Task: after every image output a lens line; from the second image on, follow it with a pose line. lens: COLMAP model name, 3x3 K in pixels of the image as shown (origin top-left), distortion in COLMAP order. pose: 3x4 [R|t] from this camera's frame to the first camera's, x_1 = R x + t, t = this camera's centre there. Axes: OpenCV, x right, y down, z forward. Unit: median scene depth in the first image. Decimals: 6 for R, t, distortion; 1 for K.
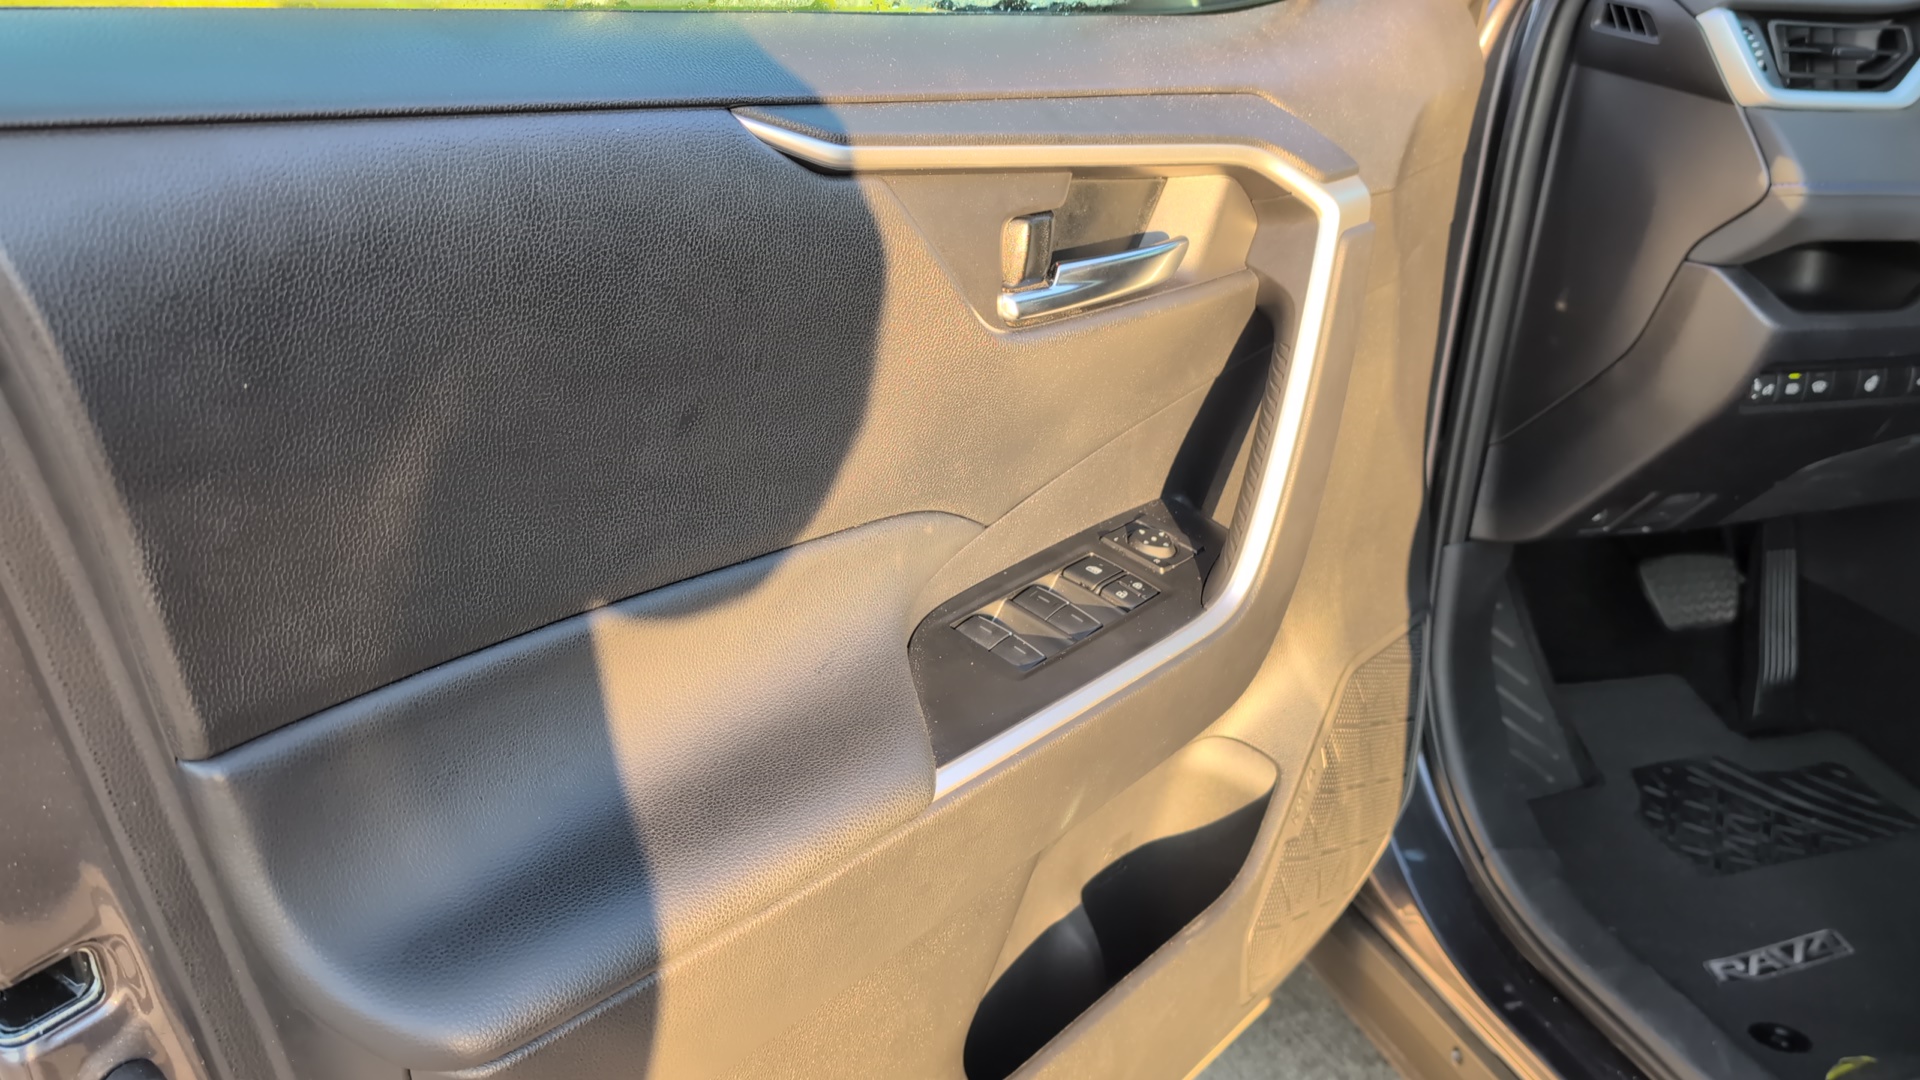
lens RADIAL K [[1612.8, 0, 960.0], [0, 1612.8, 540.0], [0, 0, 1]] dist [0.013987, -0.004721]
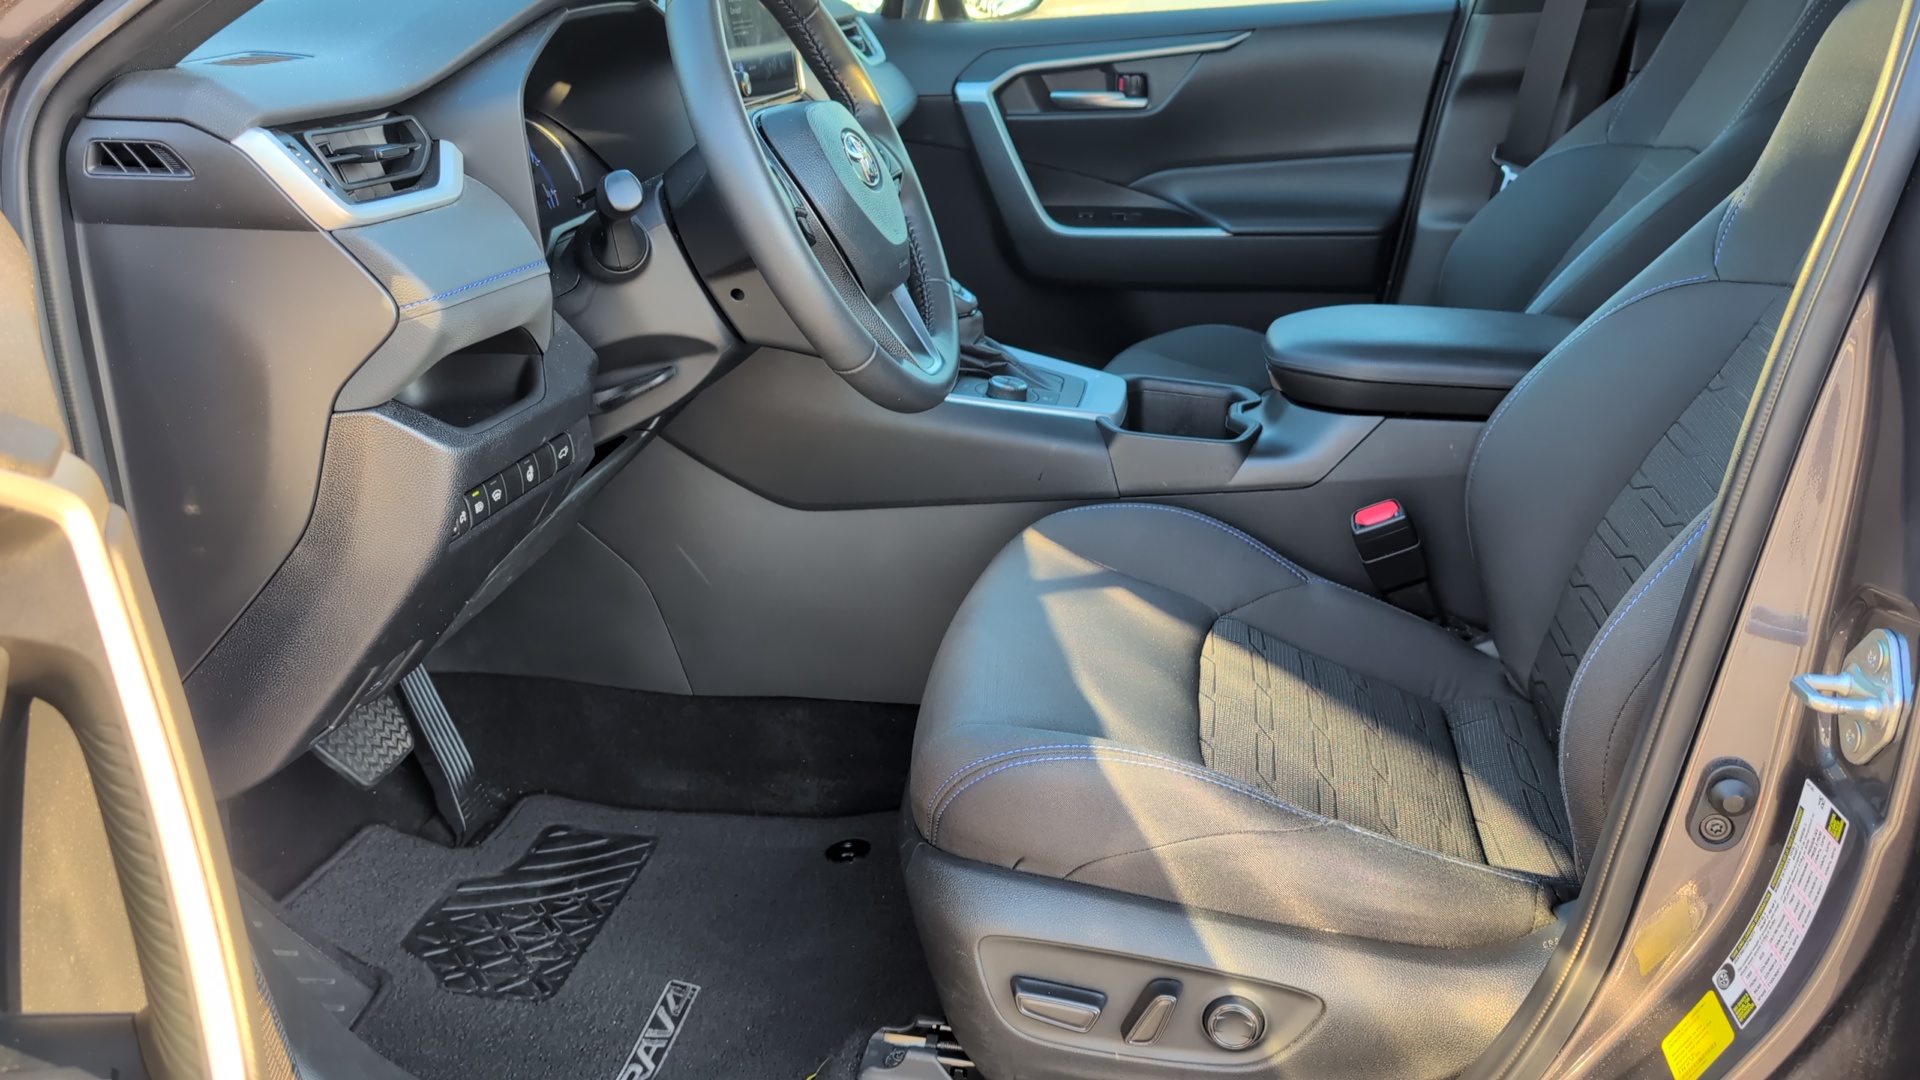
lens RADIAL K [[1612.8, 0, 960.0], [0, 1612.8, 540.0], [0, 0, 1]] dist [0.013987, -0.004721]
pose [[0.513987, -0.354759, 0.781002, -0.055596], [0.399165, 0.904806, 0.148299, -0.084413], [-0.759266, 0.235525, 0.606666, 0.196570]]
